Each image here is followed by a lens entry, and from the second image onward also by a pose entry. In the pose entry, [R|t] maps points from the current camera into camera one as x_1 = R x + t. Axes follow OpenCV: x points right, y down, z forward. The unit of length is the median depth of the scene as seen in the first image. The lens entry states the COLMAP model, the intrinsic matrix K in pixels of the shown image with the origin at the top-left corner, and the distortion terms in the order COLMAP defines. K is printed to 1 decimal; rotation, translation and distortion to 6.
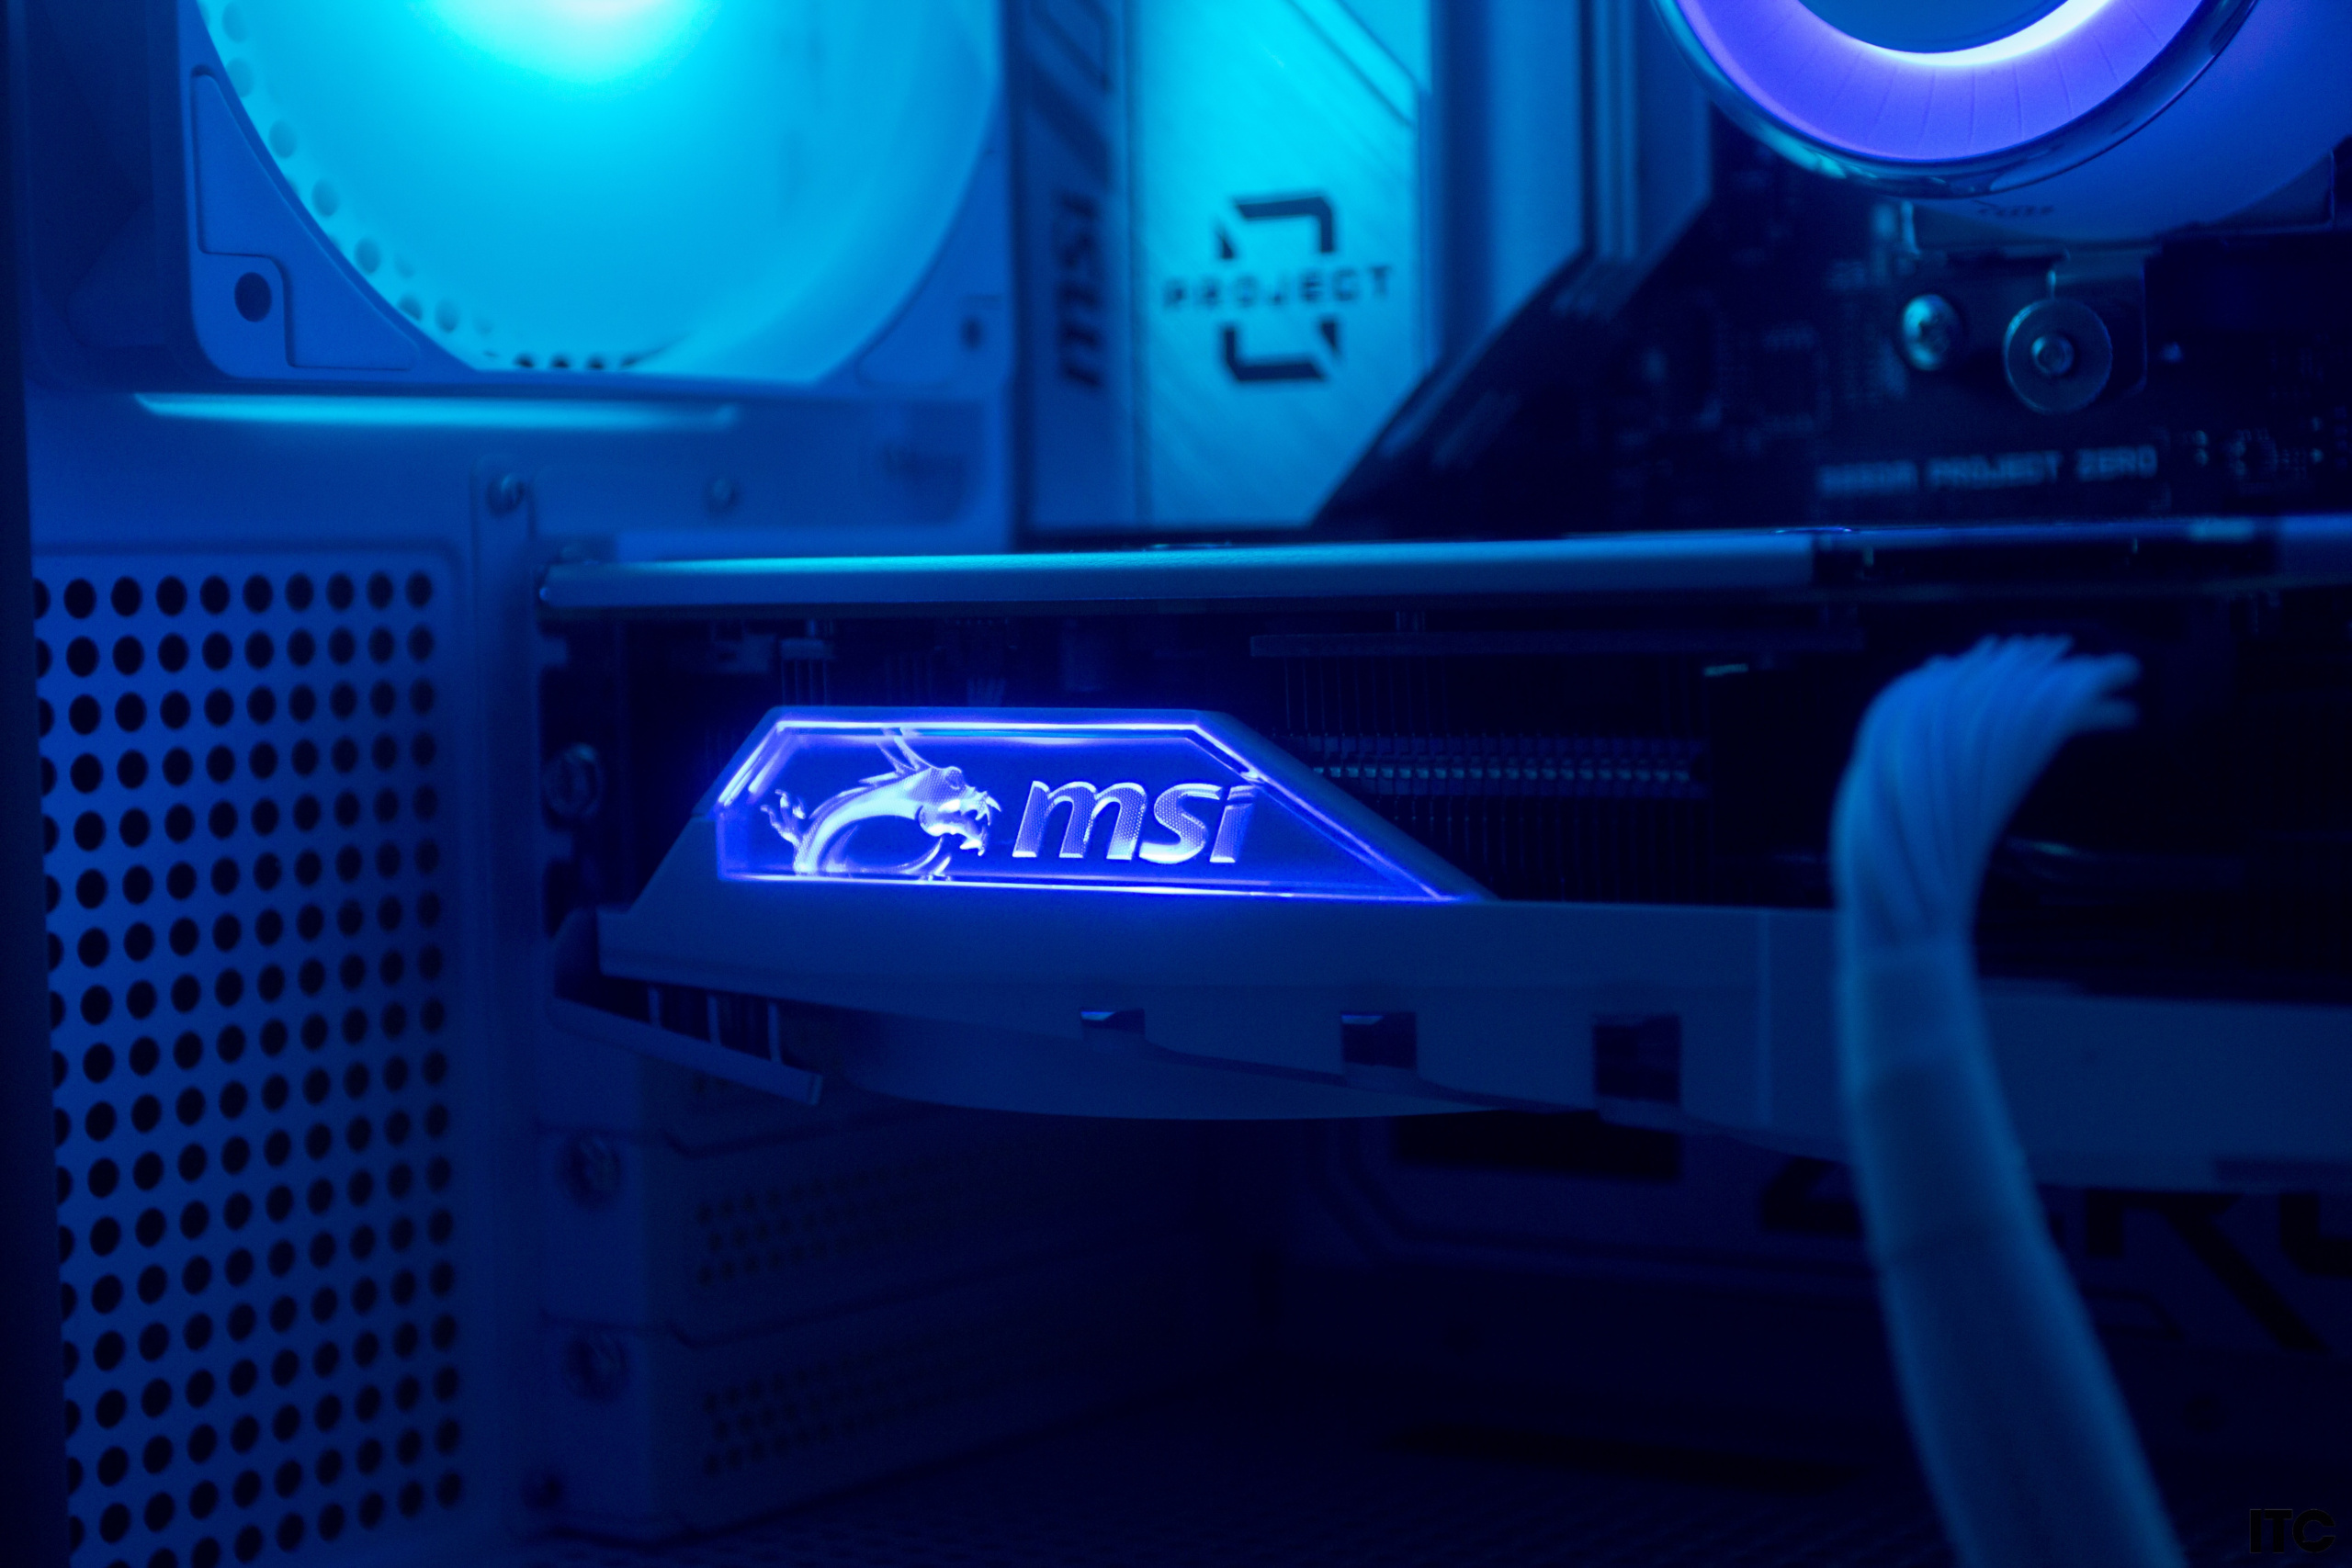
lens RADIAL K [[3854.0, 0, 1176.0], [0, 3854.0, 784.0], [0, 0, 1]] dist [-0.261211, 0.015506]
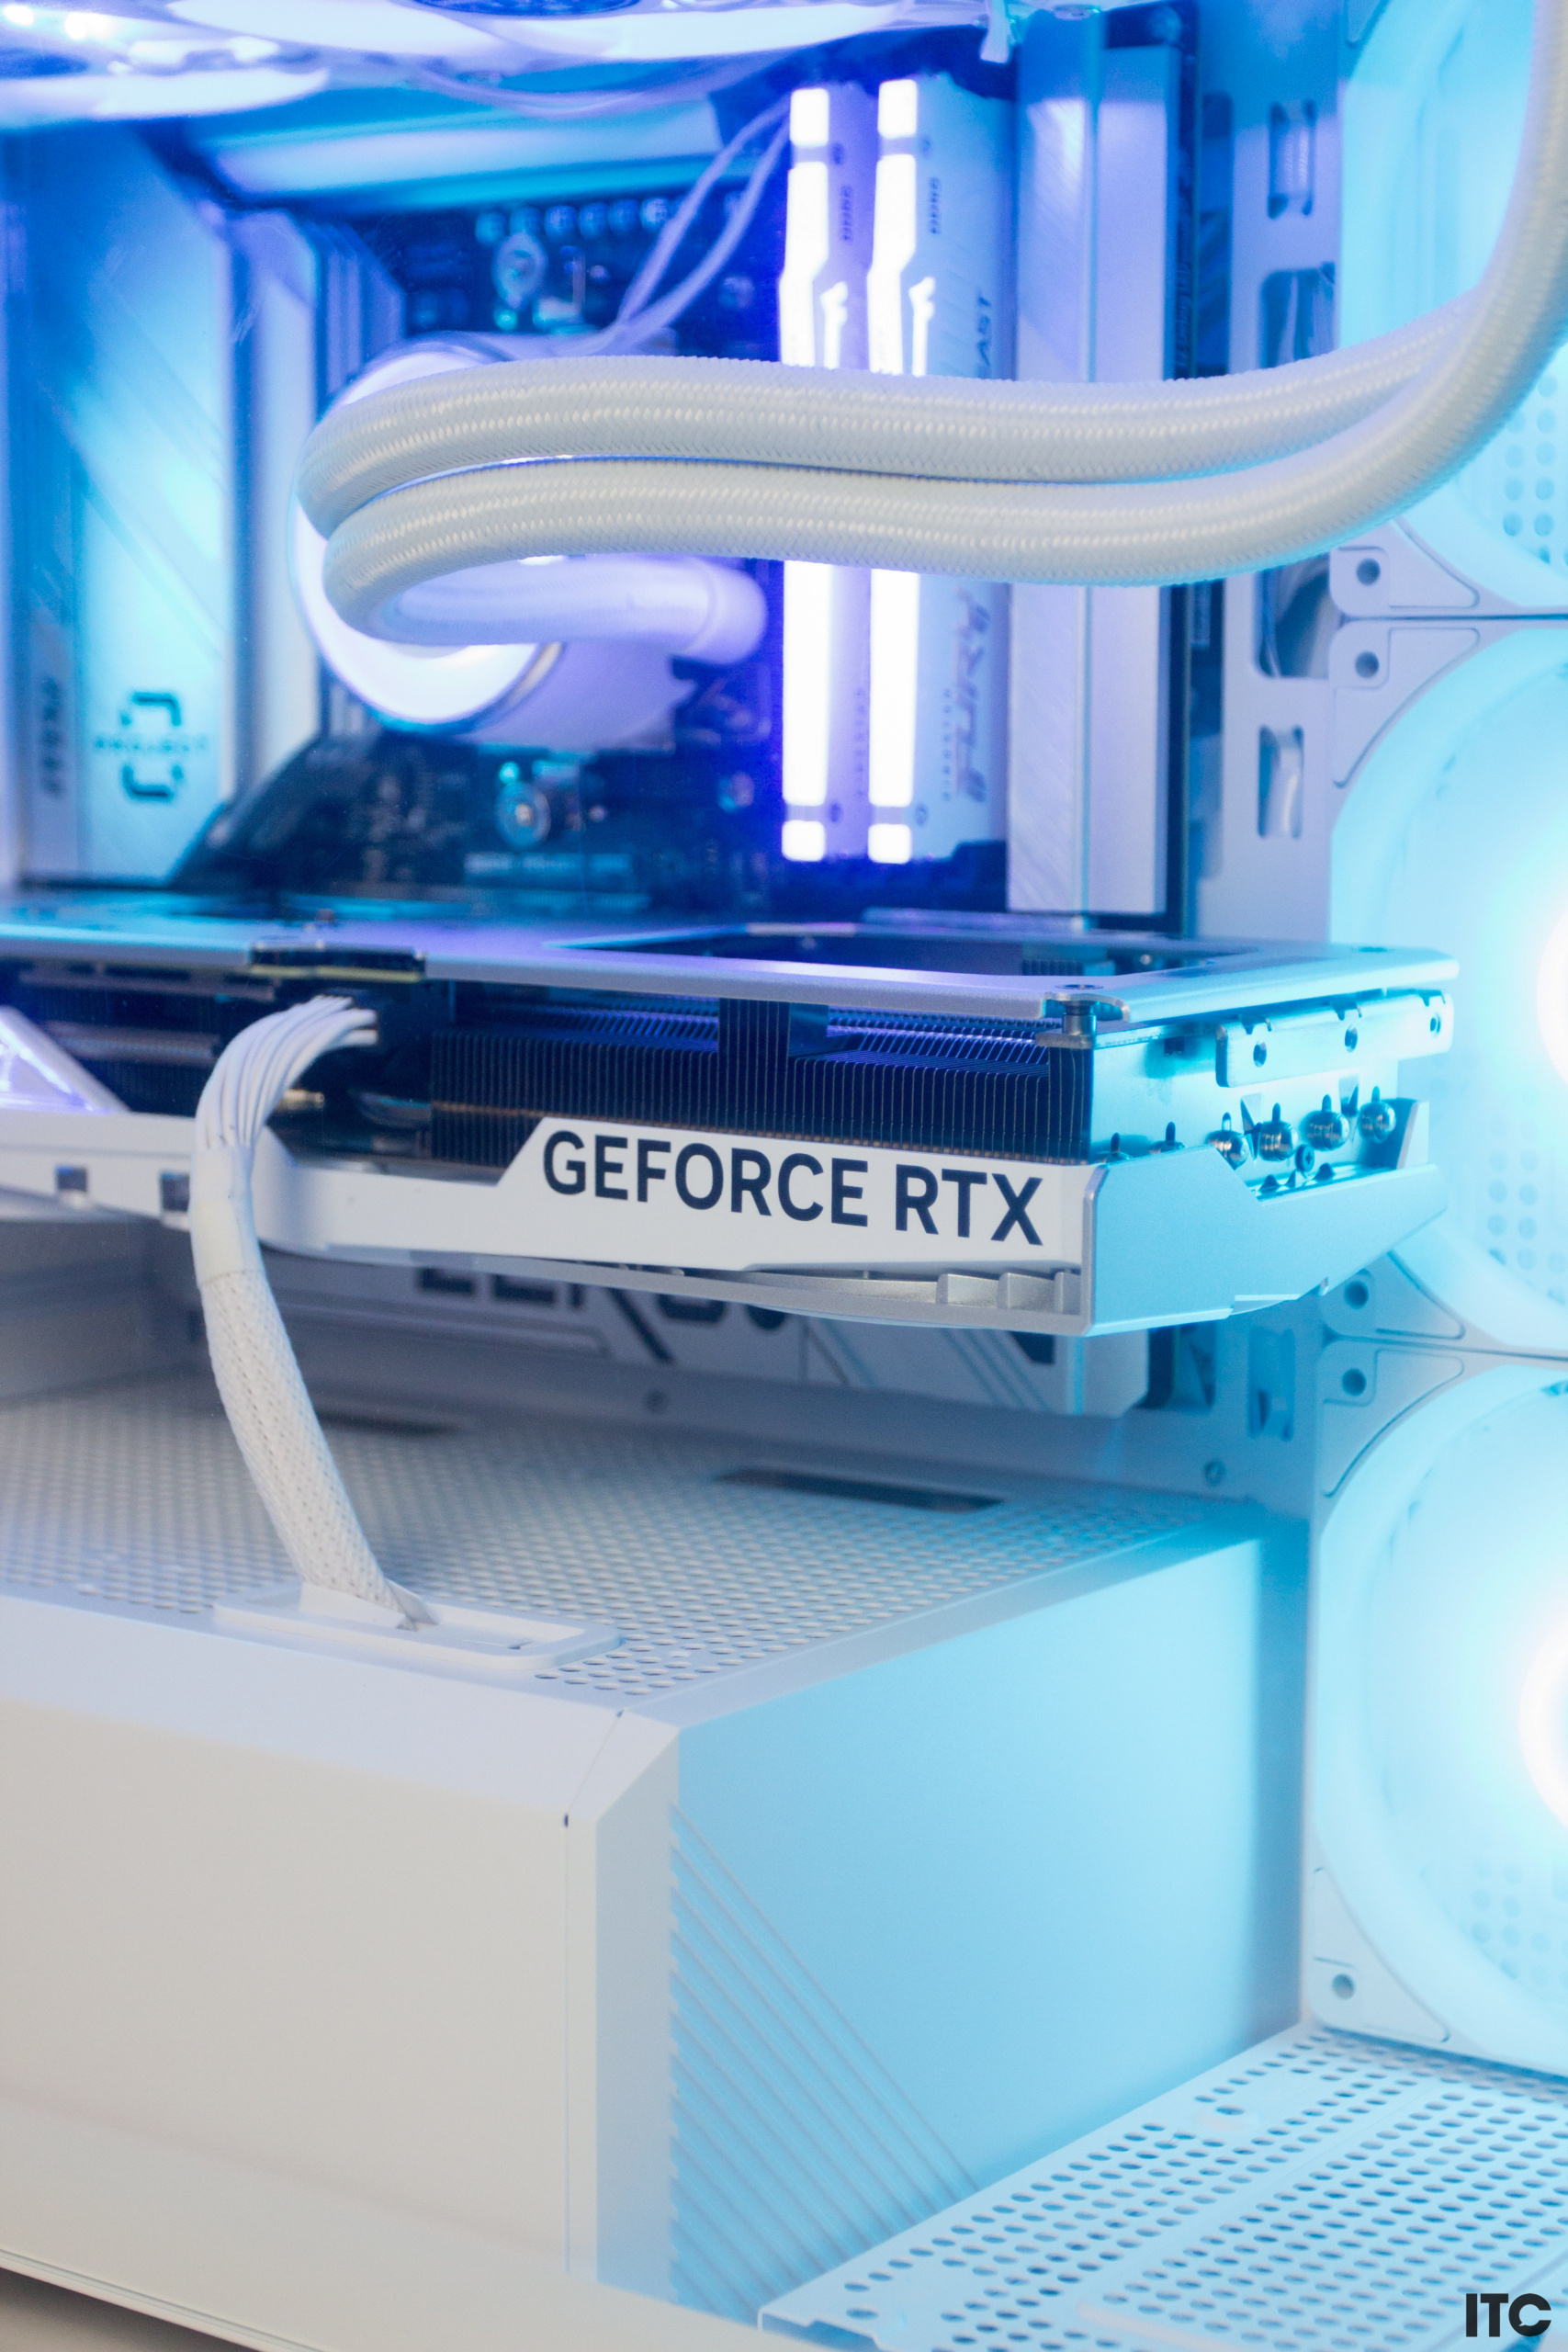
lens RADIAL K [[4000.9, 0, 784.0], [0, 4000.9, 1176.0], [0, 0, 1]] dist [0.039418, 0.103829]
pose [[0.998934, 0.032926, -0.032355, 0.457578], [-0.030519, 0.996920, 0.072242, -0.089789], [0.034634, -0.071178, 0.996862, -0.991987]]
